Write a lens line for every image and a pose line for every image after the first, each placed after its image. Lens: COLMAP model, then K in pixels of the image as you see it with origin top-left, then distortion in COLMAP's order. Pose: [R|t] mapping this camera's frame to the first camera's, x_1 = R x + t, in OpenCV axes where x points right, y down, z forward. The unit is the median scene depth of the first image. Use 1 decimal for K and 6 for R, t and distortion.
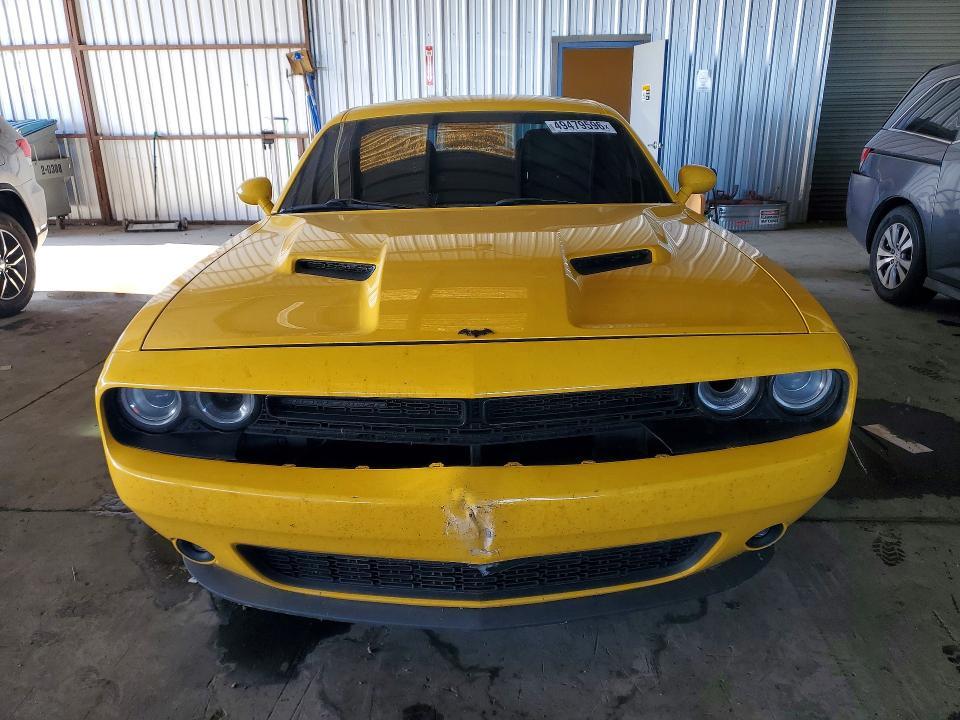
lens RADIAL K [[728.4, 0, 480.5], [0, 728.4, 342.0], [0, 0, 1]] dist [0.002160, 0.002681]
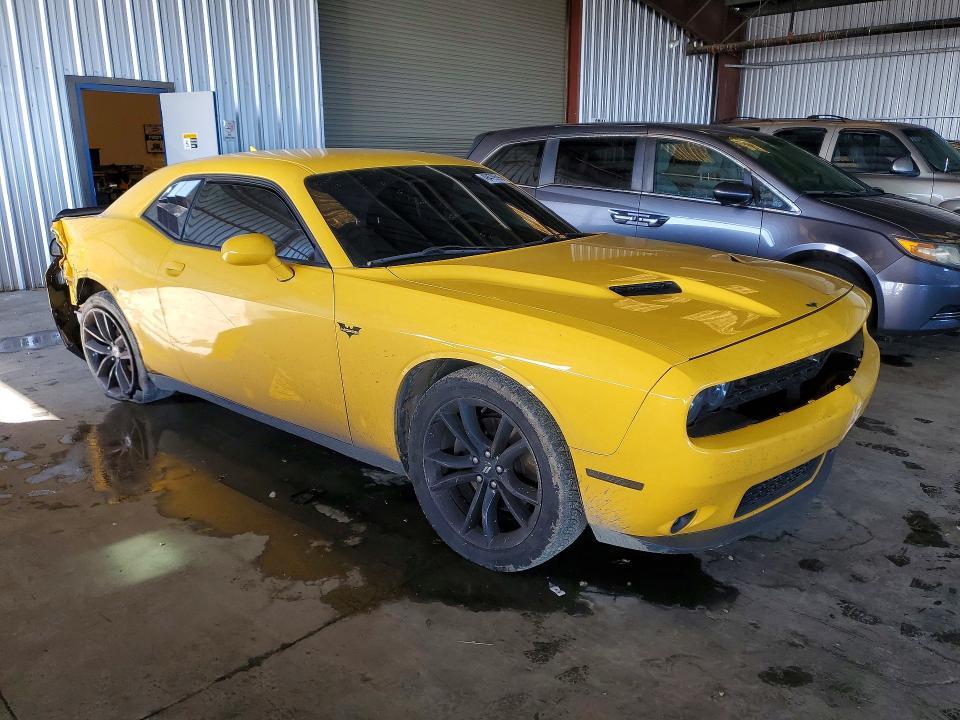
lens RADIAL K [[712.1, 0, 491.0], [0, 712.1, 362.1], [0, 0, 1]] dist [0.000020, -0.000554]
pose [[0.675935, -0.183951, 0.713635, -0.236170], [0.206258, 0.976868, 0.056442, -0.018112], [-0.707510, 0.109041, 0.698241, 0.061745]]
